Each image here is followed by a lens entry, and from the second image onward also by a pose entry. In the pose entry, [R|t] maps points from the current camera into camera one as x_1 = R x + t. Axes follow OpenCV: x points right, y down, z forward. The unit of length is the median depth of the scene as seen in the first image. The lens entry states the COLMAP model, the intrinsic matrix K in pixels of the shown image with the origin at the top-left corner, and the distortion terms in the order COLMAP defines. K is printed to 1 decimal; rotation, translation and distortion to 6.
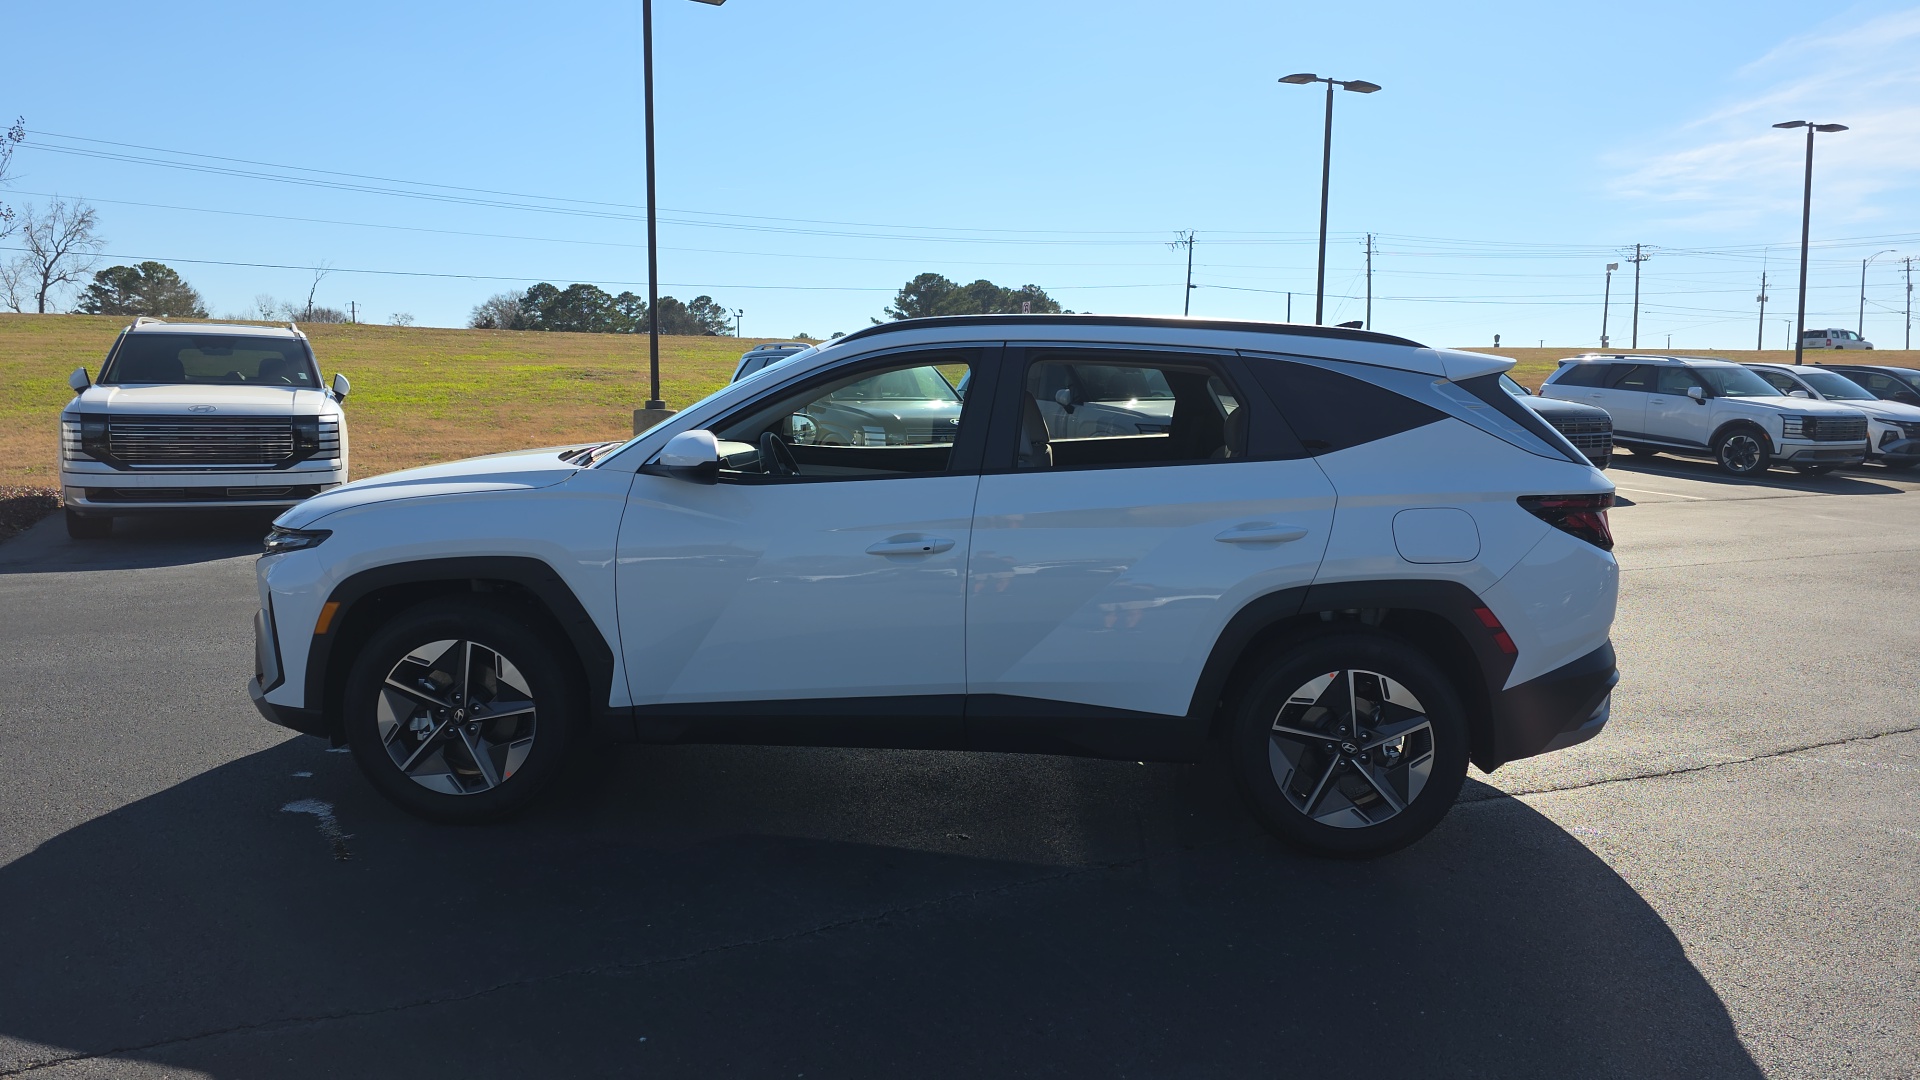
lens RADIAL K [[1278.3, 0, 937.7], [0, 1278.3, 551.4], [0, 0, 1]] dist [0.045425, -0.052888]
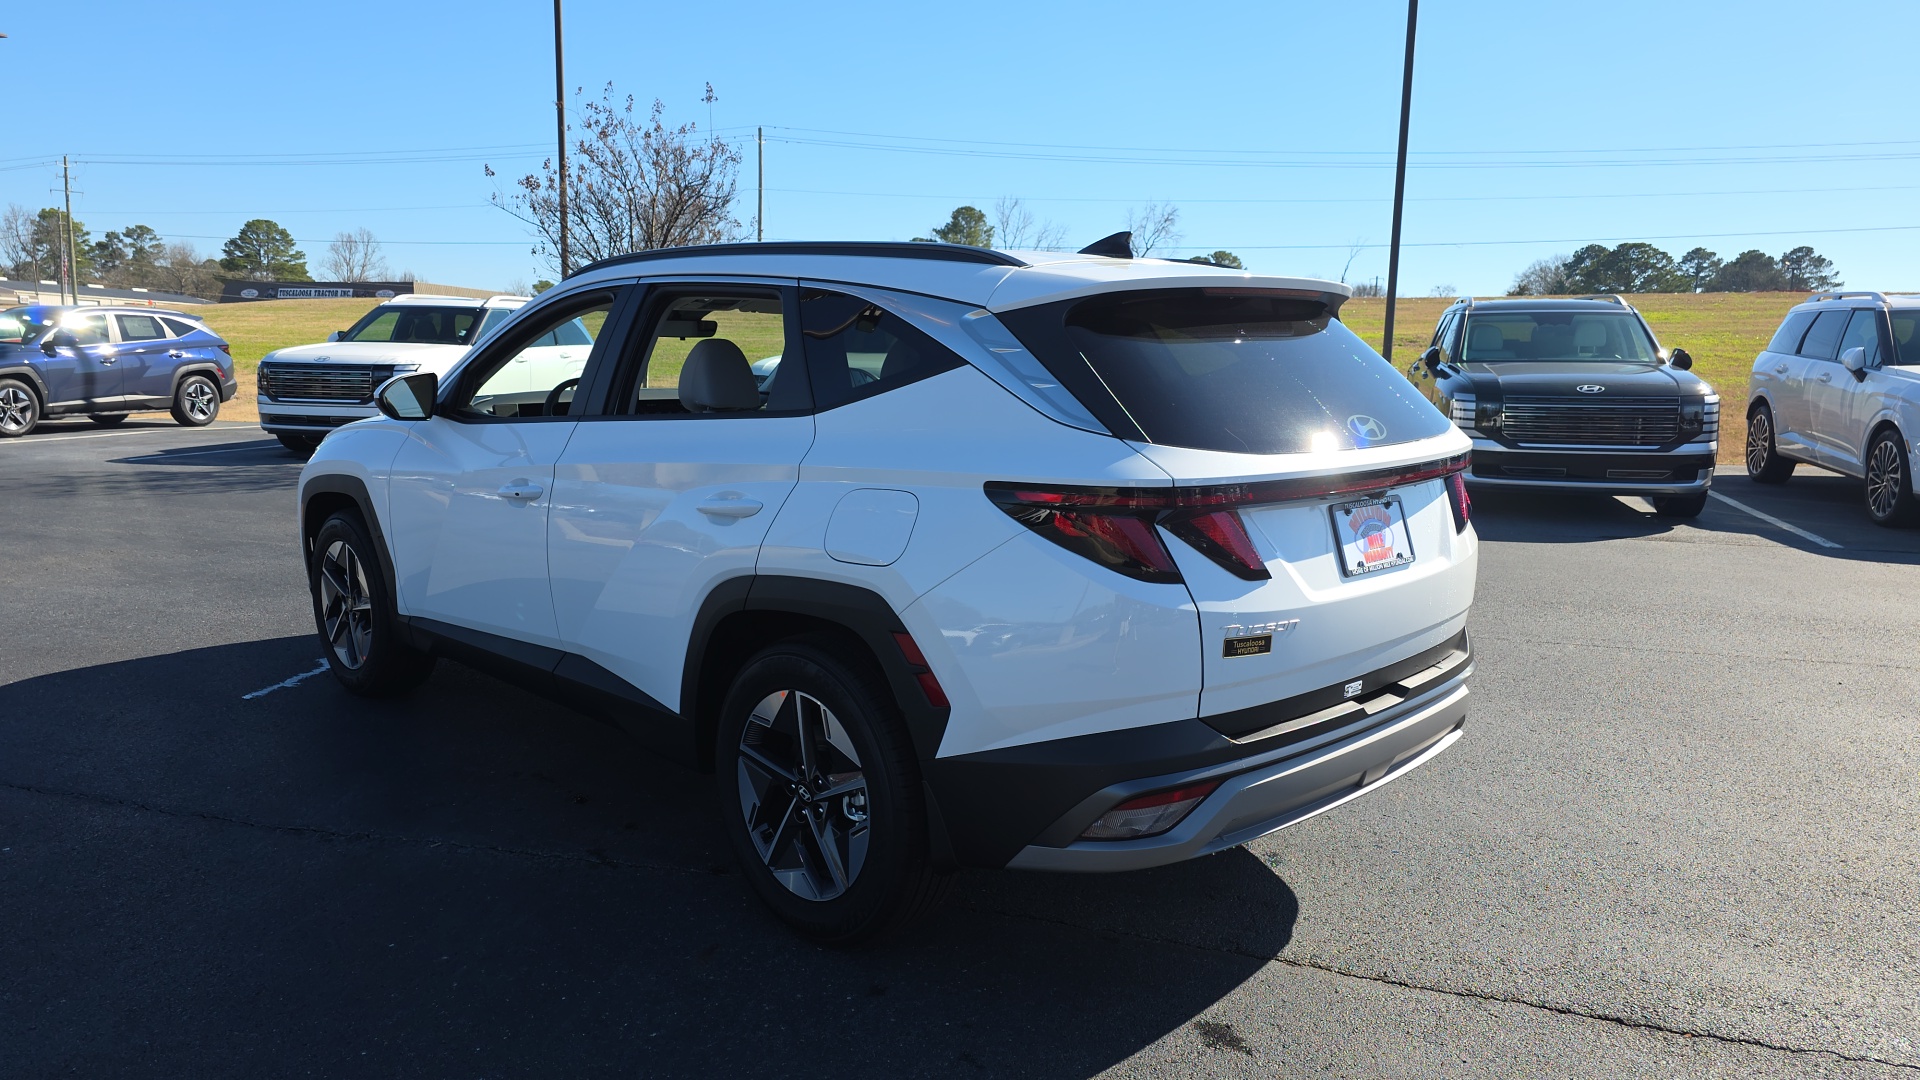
lens RADIAL K [[1278.3, 0, 937.7], [0, 1278.3, 551.4], [0, 0, 1]] dist [0.045425, -0.052888]
pose [[0.719954, 0.098160, -0.687045, 0.887822], [-0.083542, 0.995007, 0.054615, -0.039332], [0.688976, 0.018077, 0.724559, 0.496642]]
